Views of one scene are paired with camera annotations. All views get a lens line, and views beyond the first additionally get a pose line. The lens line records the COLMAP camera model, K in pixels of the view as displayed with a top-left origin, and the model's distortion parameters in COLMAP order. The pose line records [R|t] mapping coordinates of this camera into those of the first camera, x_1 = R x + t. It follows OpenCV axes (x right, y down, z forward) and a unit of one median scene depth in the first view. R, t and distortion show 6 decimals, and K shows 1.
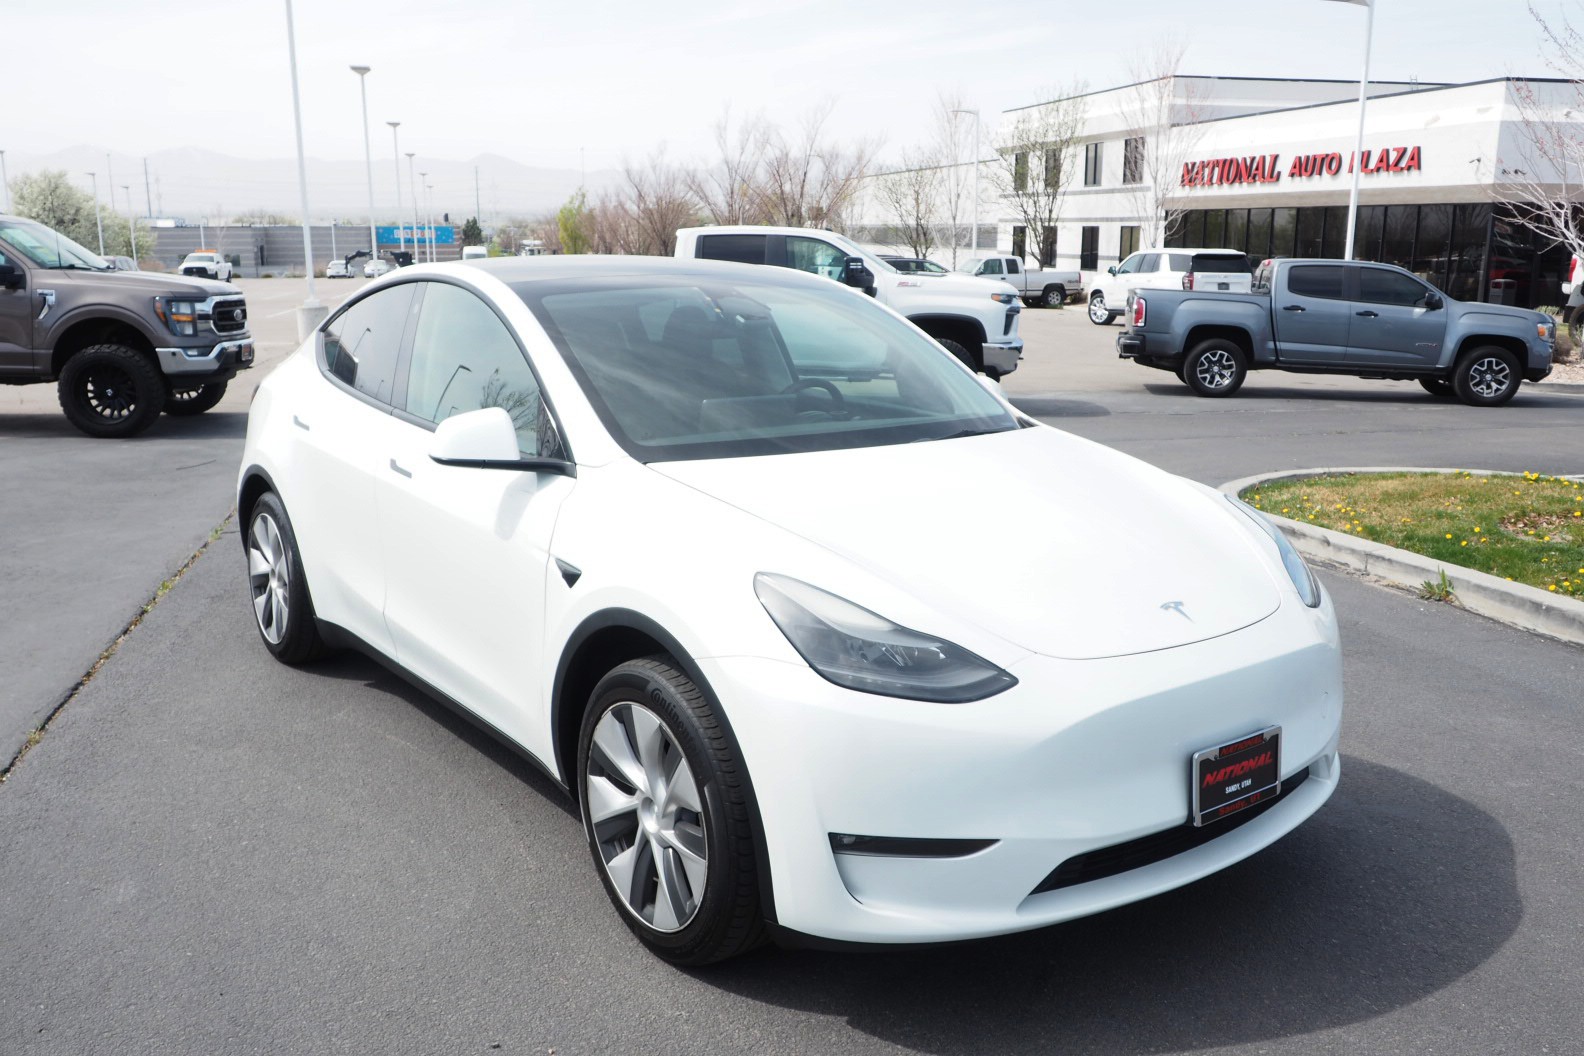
lens RADIAL K [[1287.3, 0, 782.4], [0, 1287.3, 550.5], [0, 0, 1]] dist [-0.018924, 0.006144]
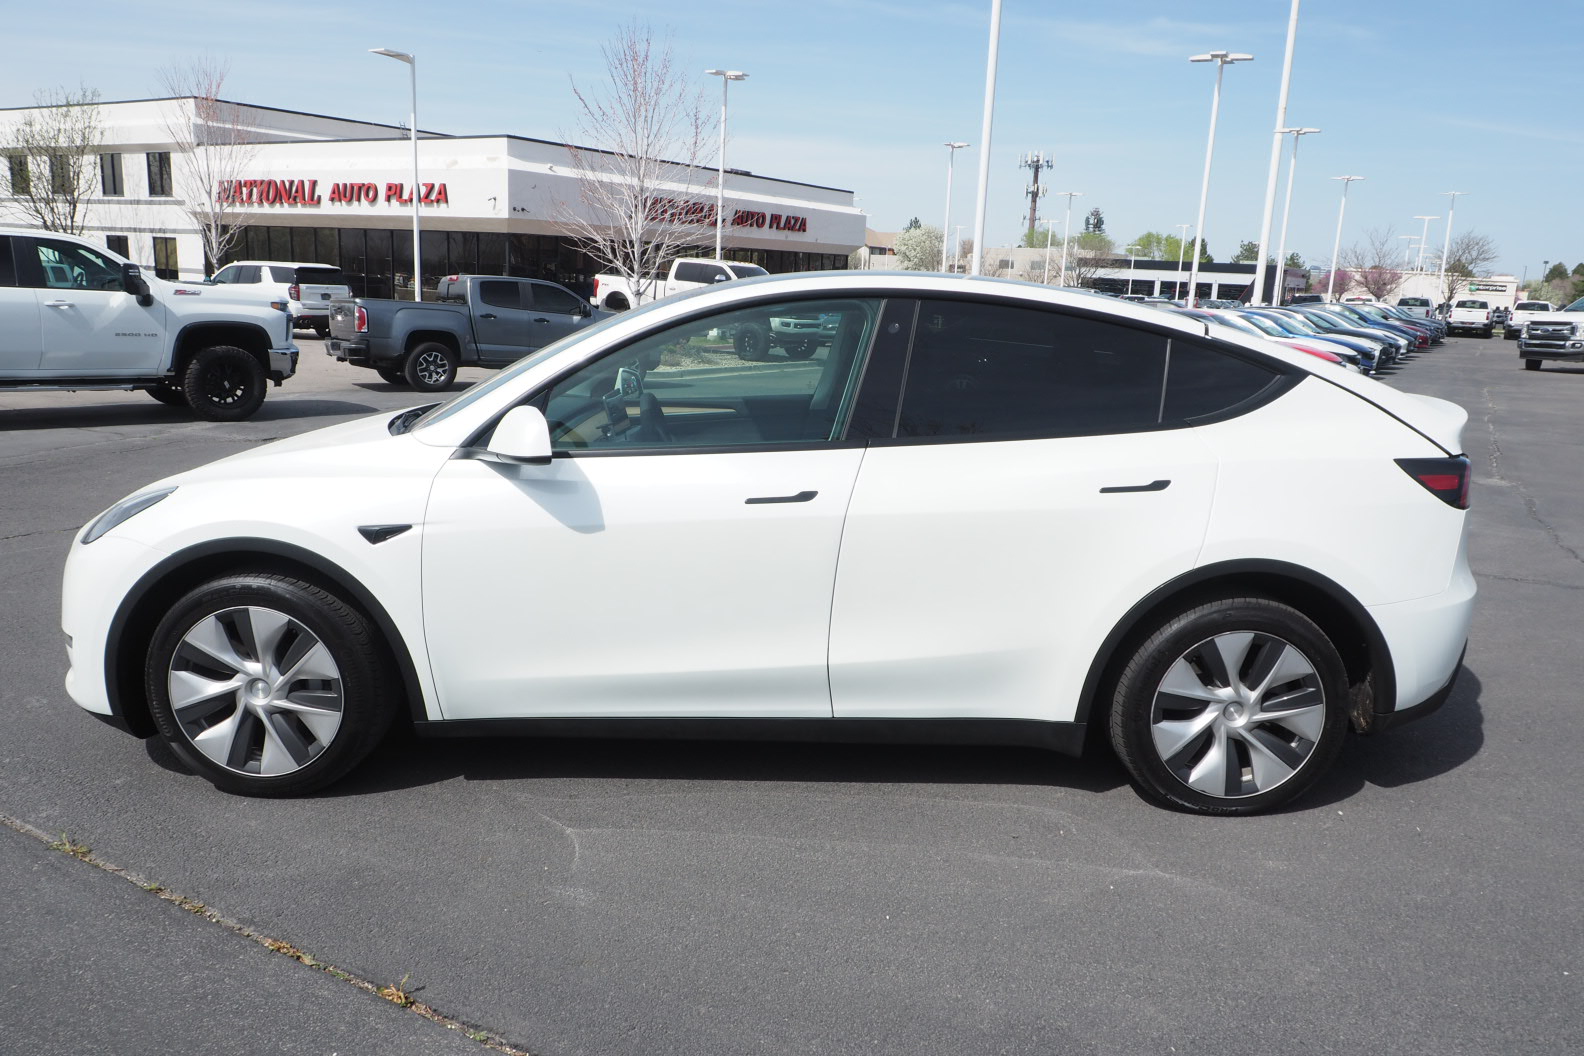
lens RADIAL K [[1161.0, 0, 761.9], [0, 1161.0, 524.7], [0, 0, 1]] dist [-0.028301, 0.010243]
pose [[0.701347, -0.121787, 0.702339, -0.122443], [0.127642, 0.990828, 0.044350, -0.004838], [-0.701299, 0.058543, 0.710460, 0.028293]]
